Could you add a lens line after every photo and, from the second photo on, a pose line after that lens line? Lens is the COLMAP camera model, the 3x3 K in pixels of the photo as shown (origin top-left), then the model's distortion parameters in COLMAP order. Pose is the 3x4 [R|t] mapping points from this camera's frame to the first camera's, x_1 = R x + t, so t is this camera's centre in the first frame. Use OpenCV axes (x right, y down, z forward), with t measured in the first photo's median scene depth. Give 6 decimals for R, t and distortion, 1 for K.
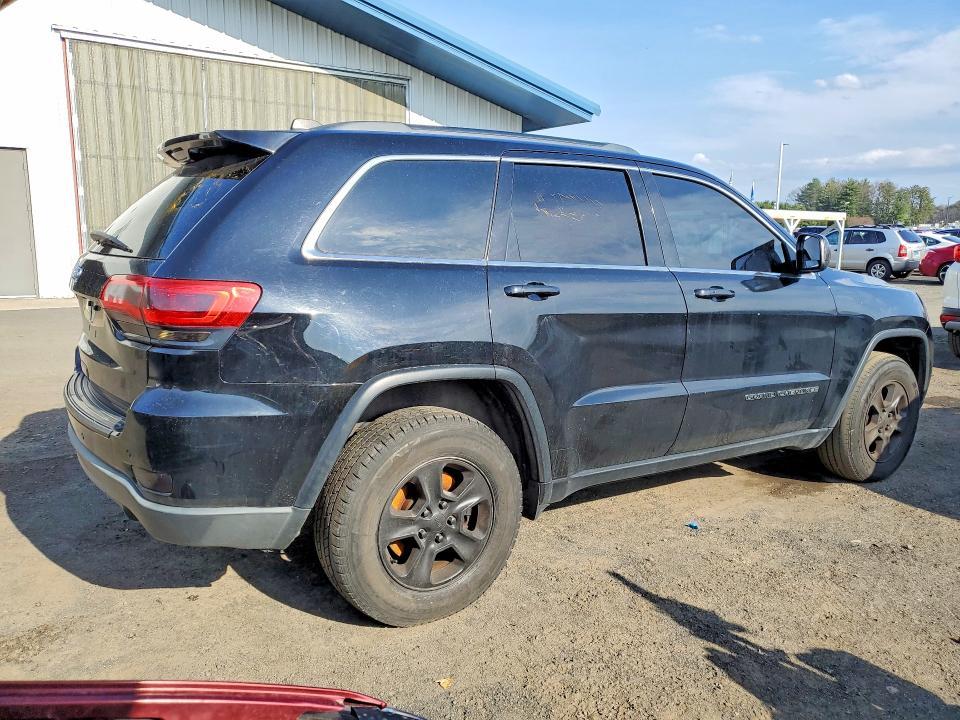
lens RADIAL K [[724.4, 0, 480.0], [0, 724.4, 360.0], [0, 0, 1]] dist [0.003951, 0.005578]
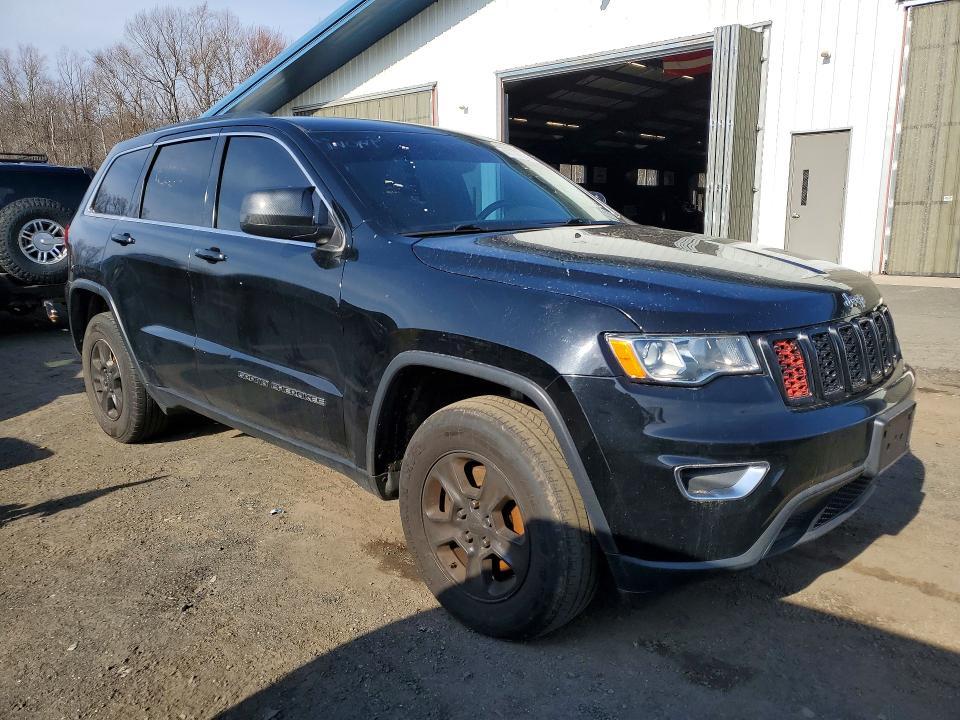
lens RADIAL K [[724.4, 0, 480.0], [0, 724.4, 360.0], [0, 0, 1]] dist [0.003951, 0.005578]
pose [[0.240782, 0.174601, -0.954745, 1.324135], [-0.147896, 0.978799, 0.141701, -0.141770], [0.959245, 0.107084, 0.261500, 1.063654]]
